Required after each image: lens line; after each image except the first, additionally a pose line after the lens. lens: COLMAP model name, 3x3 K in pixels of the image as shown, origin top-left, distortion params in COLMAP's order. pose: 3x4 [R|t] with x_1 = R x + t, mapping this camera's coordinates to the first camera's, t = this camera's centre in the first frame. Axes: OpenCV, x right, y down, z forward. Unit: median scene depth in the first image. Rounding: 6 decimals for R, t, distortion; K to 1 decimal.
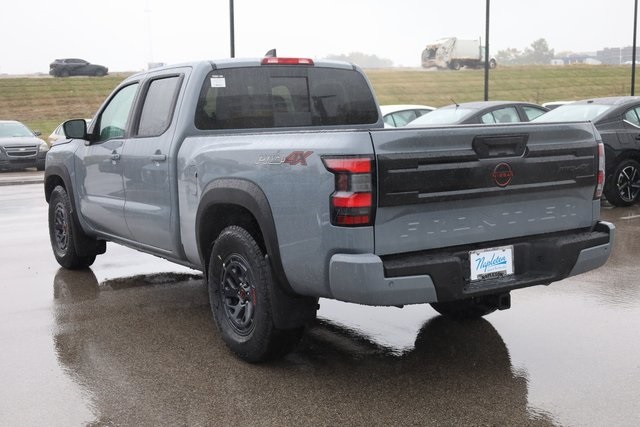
lens RADIAL K [[830.9, 0, 319.7], [0, 830.9, 216.3], [0, 0, 1]] dist [0.025356, 0.000000]
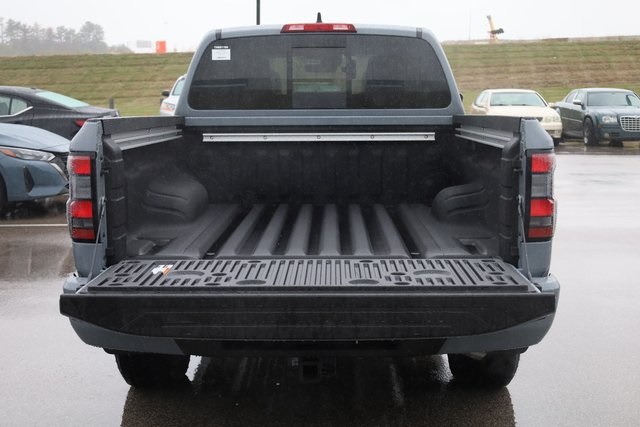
lens RADIAL K [[895.1, 0, 319.8], [0, 895.1, 220.2], [0, 0, 1]] dist [0.008511, 0.000000]
pose [[0.832319, 0.100291, -0.545148, 0.600170], [-0.083083, 0.994957, 0.056193, -0.064717], [0.548034, -0.001478, 0.836455, 0.357240]]
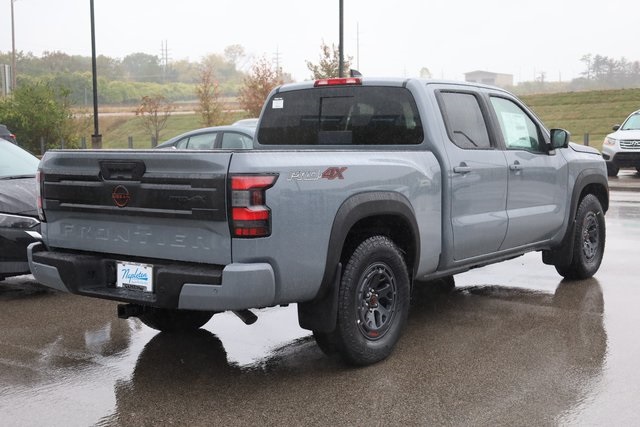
lens RADIAL K [[895.1, 0, 322.1], [0, 895.1, 210.1], [0, 0, 1]] dist [0.008511, 0.000000]
pose [[0.353265, 0.105218, -0.929588, 1.340900], [-0.110495, 0.991393, 0.070223, -0.136179], [0.928975, 0.077907, 0.361850, 0.771569]]
